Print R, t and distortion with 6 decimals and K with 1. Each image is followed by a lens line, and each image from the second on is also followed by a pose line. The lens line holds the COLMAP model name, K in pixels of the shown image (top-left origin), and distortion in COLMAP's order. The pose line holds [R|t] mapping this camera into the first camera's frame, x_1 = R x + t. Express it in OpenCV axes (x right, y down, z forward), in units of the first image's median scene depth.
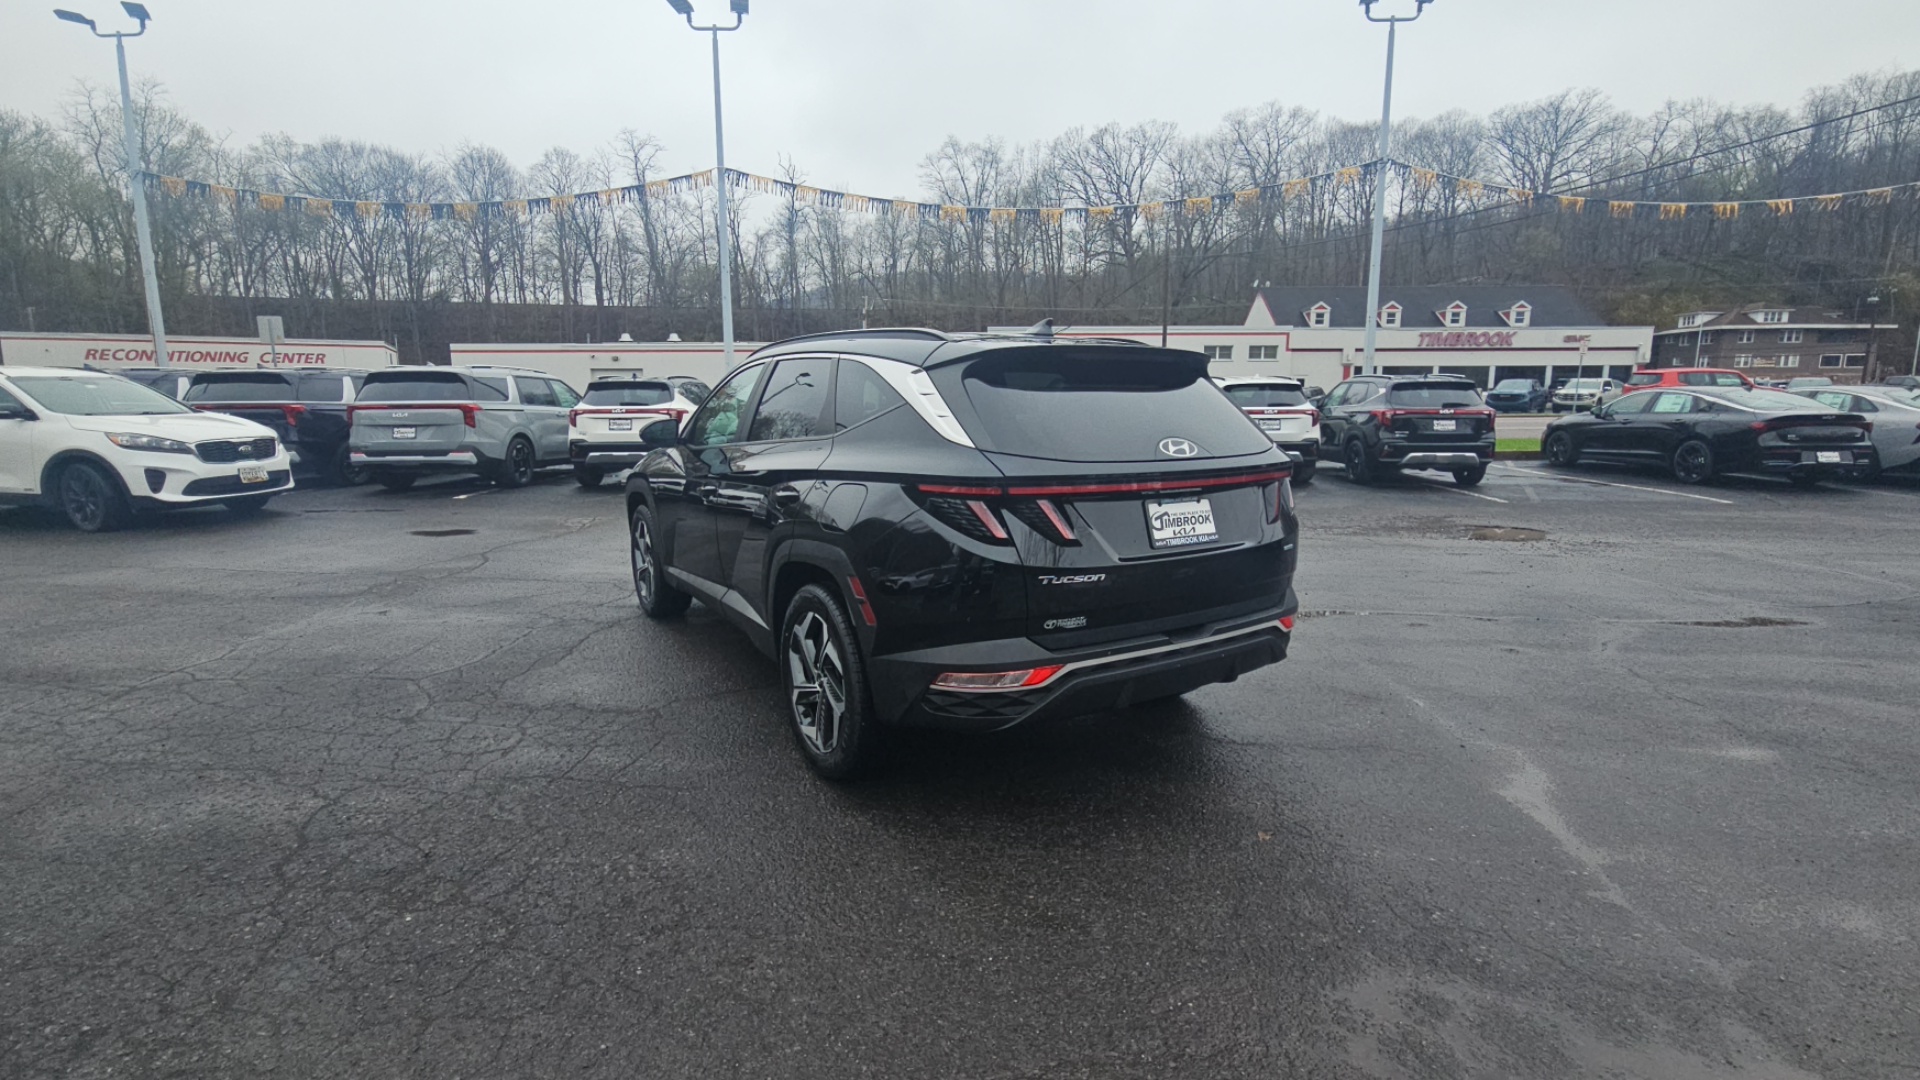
lens RADIAL K [[857.8, 0, 954.8], [0, 857.8, 541.7], [0, 0, 1]] dist [0.018072, -0.011980]
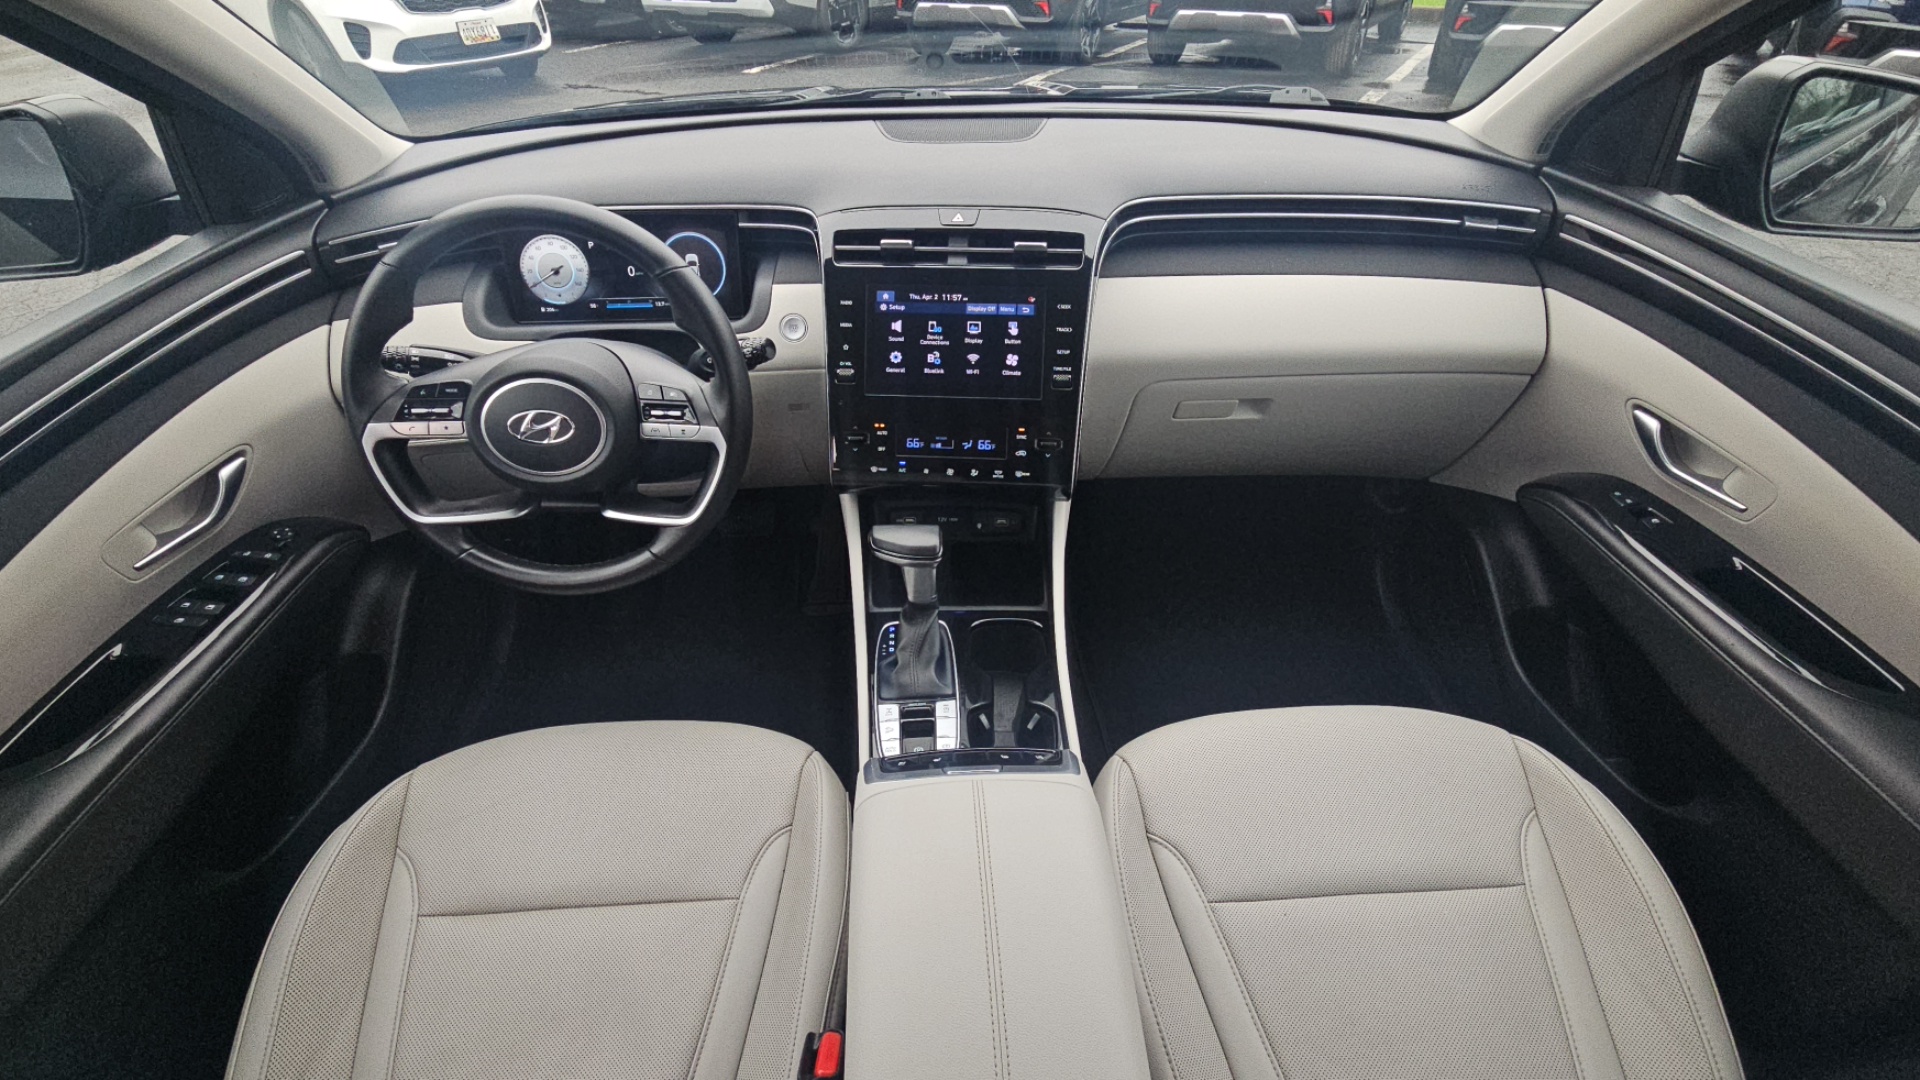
lens RADIAL K [[857.8, 0, 959.3], [0, 857.8, 538.4], [0, 0, 1]] dist [0.018072, -0.011980]
pose [[0.866621, 0.292249, -0.404424, -0.023644], [-0.071324, 0.874756, 0.479286, -0.060159], [0.493843, -0.386514, 0.778926, 0.340693]]
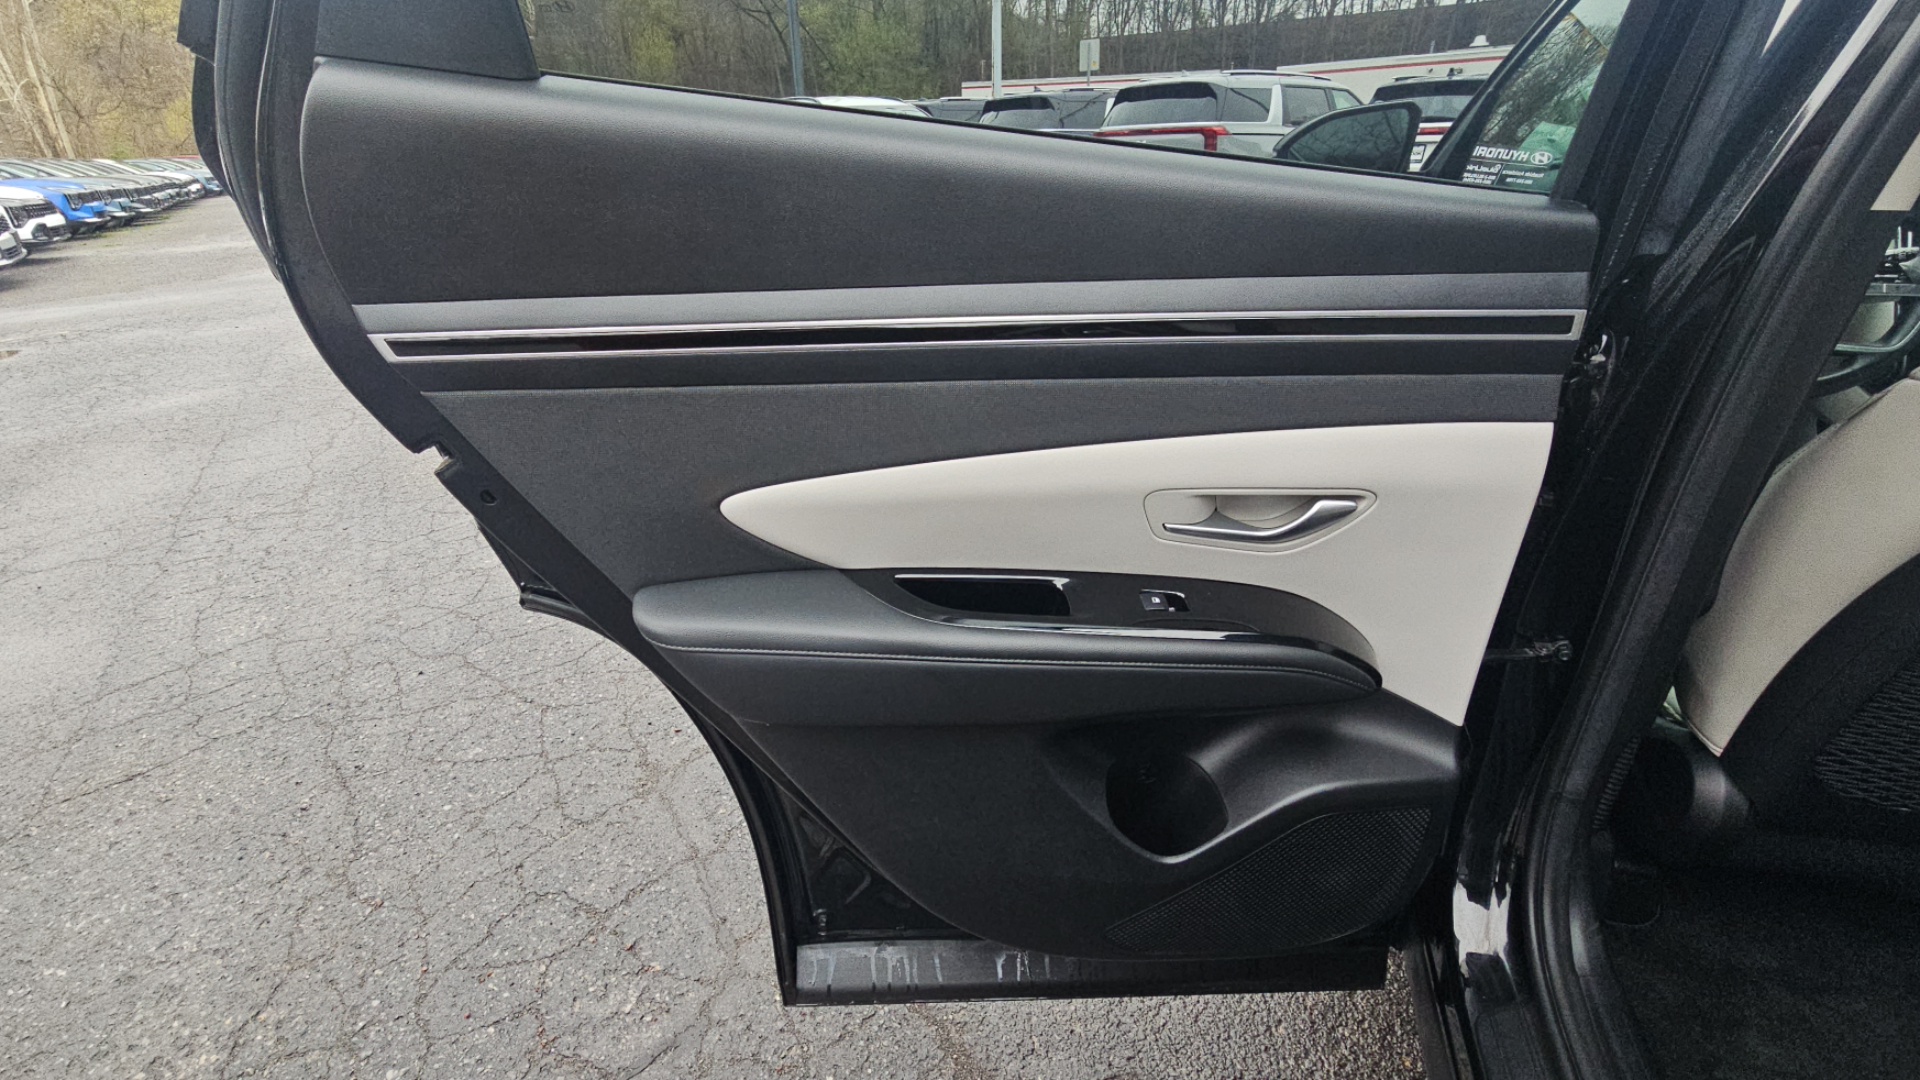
lens RADIAL K [[857.8, 0, 959.2], [0, 857.8, 537.6], [0, 0, 1]] dist [0.018072, -0.011980]
pose [[0.661748, 0.300779, -0.686747, -0.065152], [-0.101648, 0.943533, 0.315298, -0.028782], [0.742804, -0.138842, 0.654954, 0.245559]]
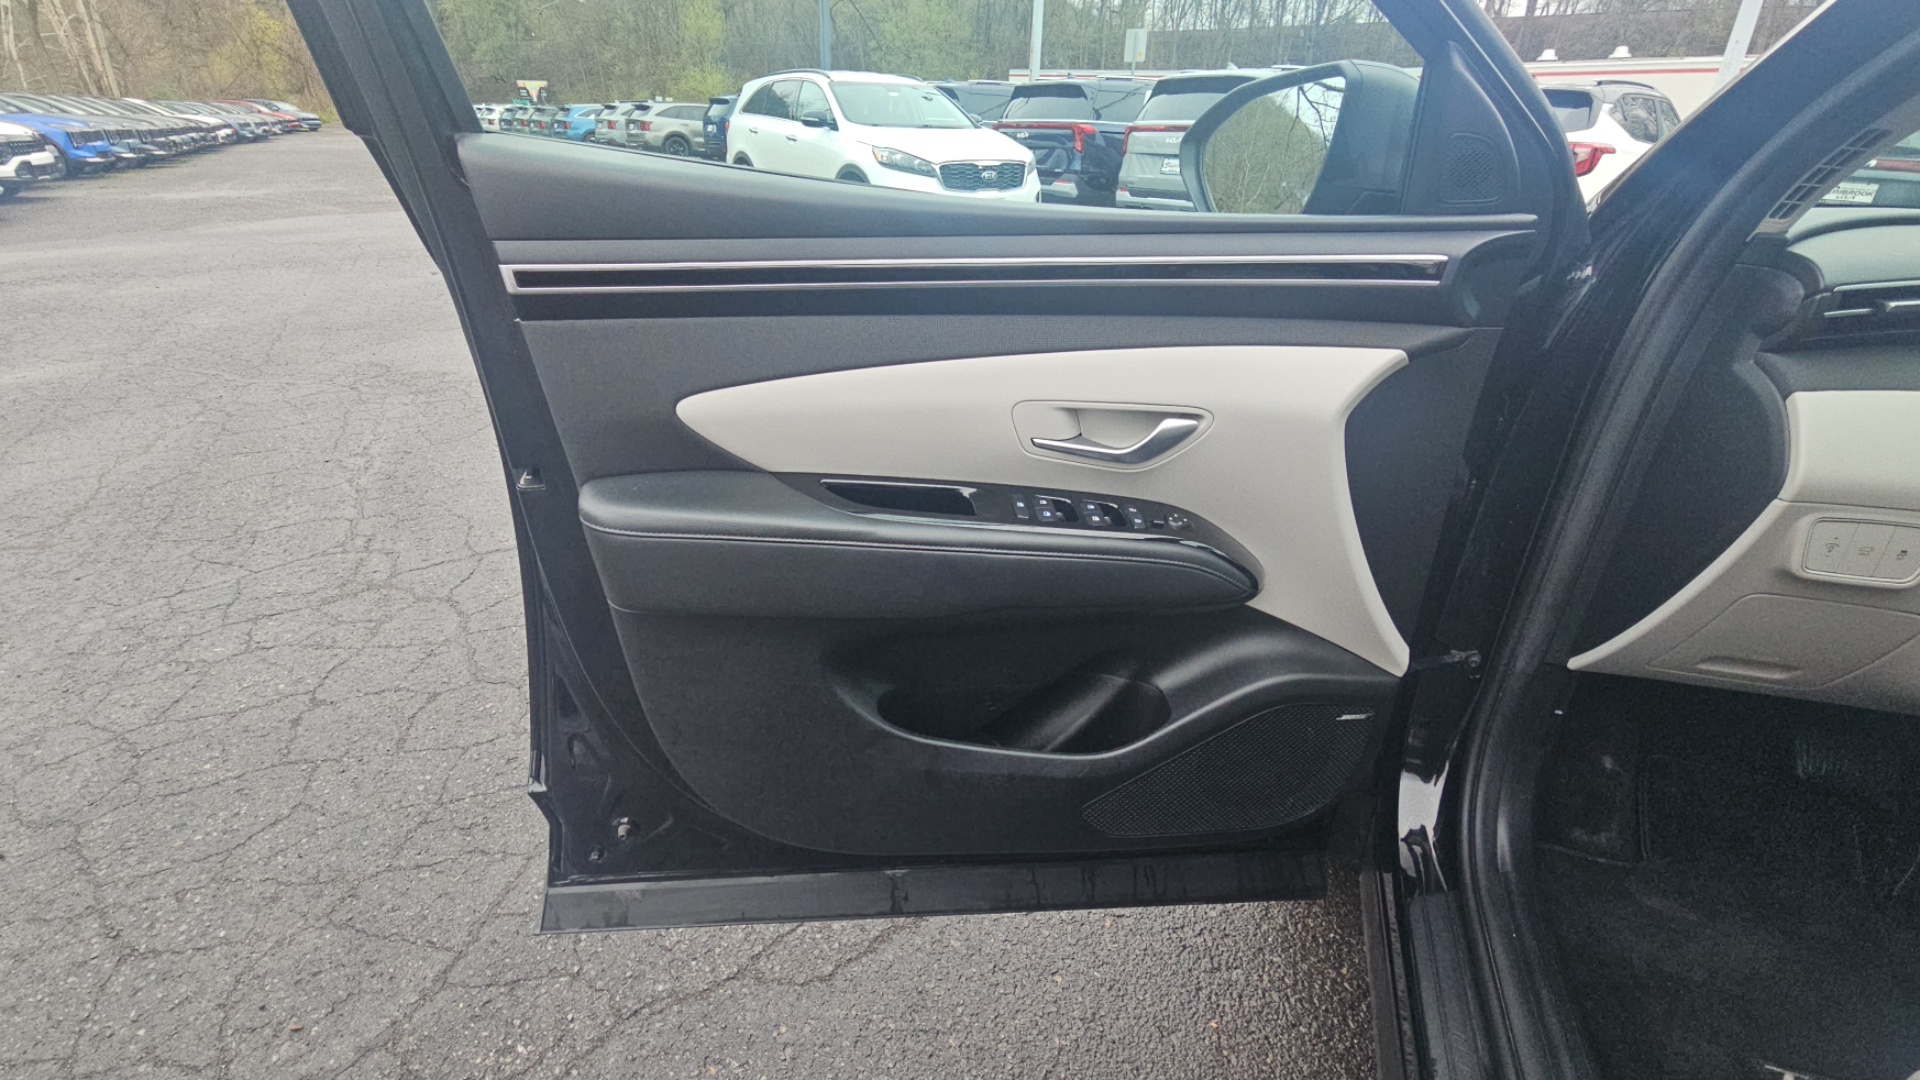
lens RADIAL K [[857.8, 0, 960.0], [0, 857.8, 537.7], [0, 0, 1]] dist [0.018072, -0.011980]
pose [[0.624482, 0.352134, -0.697154, -0.099163], [-0.156996, 0.930974, 0.329606, -0.037561], [0.765097, -0.096383, 0.636660, 0.305052]]
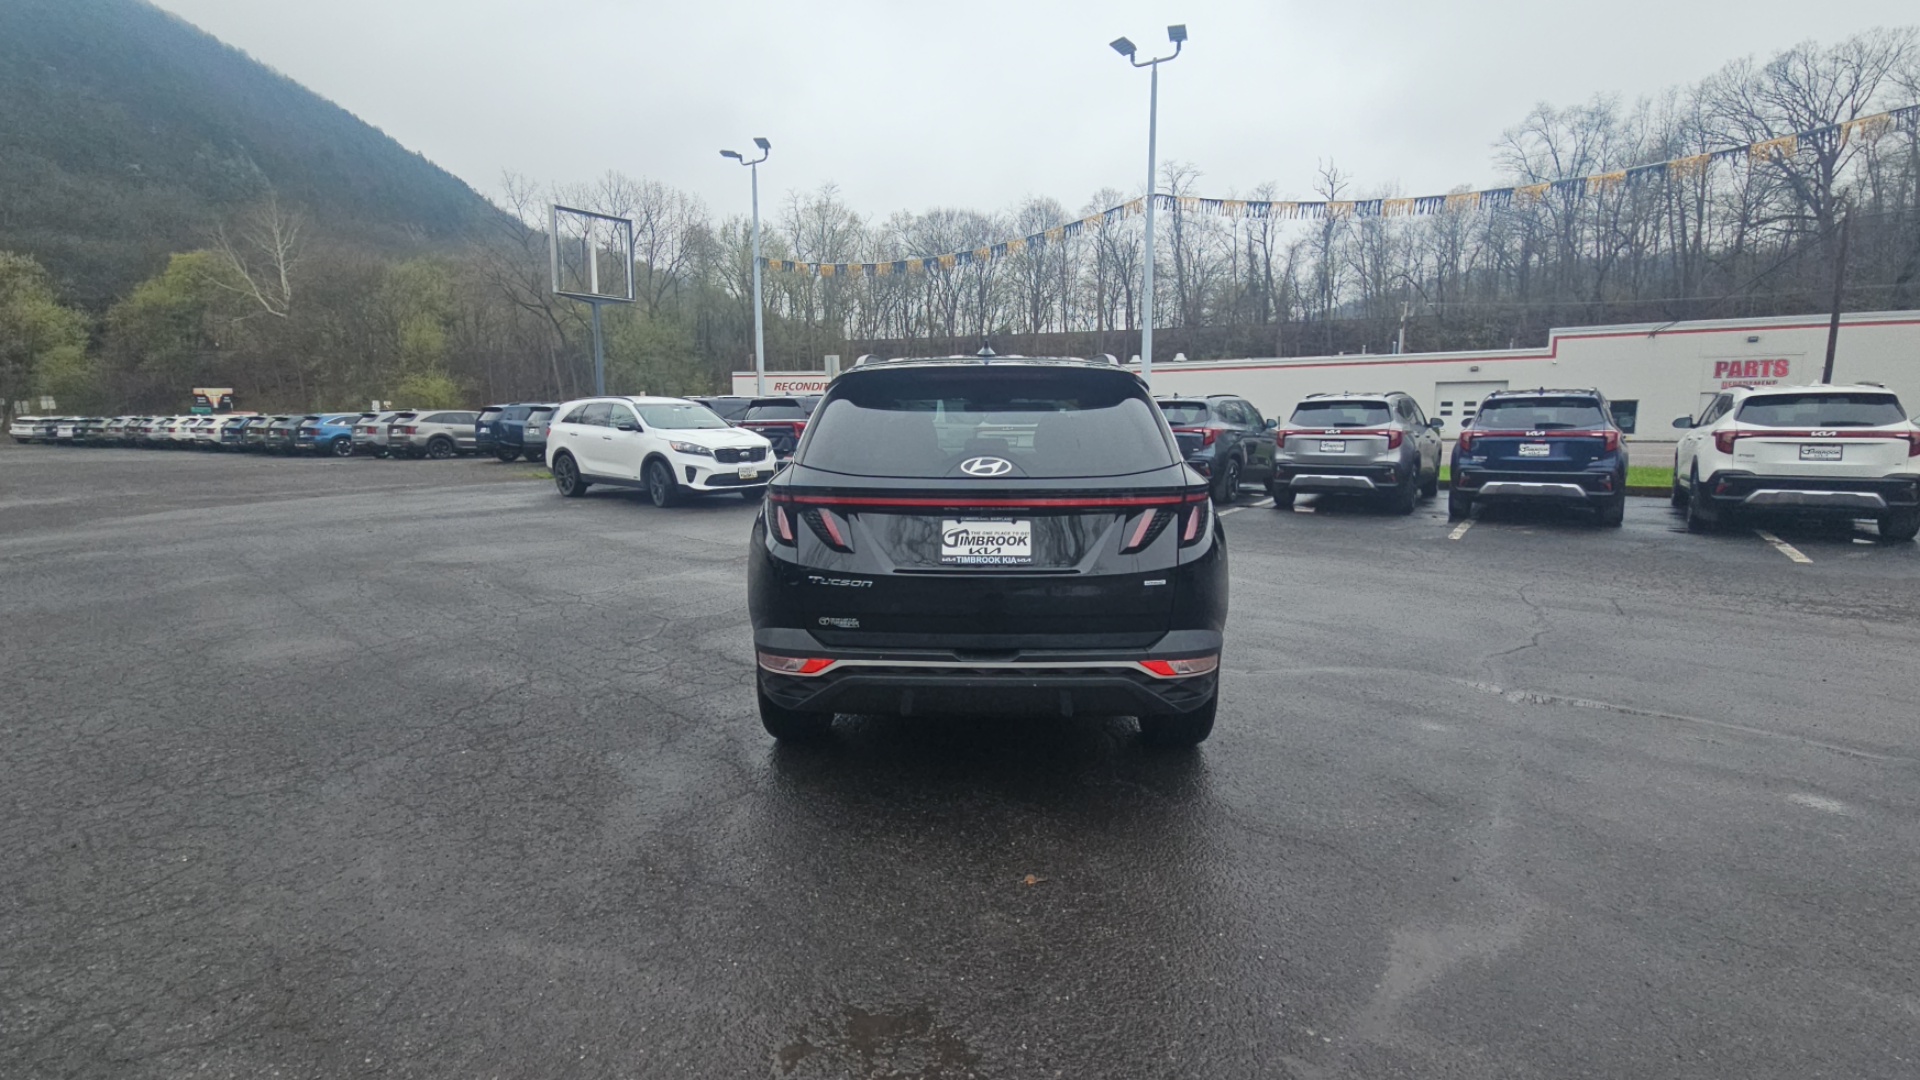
lens RADIAL K [[857.8, 0, 956.5], [0, 857.8, 542.2], [0, 0, 1]] dist [0.018072, -0.011980]
pose [[0.829336, 0.078765, -0.553171, 0.172394], [-0.089597, 0.995950, 0.007484, -0.005775], [0.551520, 0.043356, 0.833034, 0.033361]]
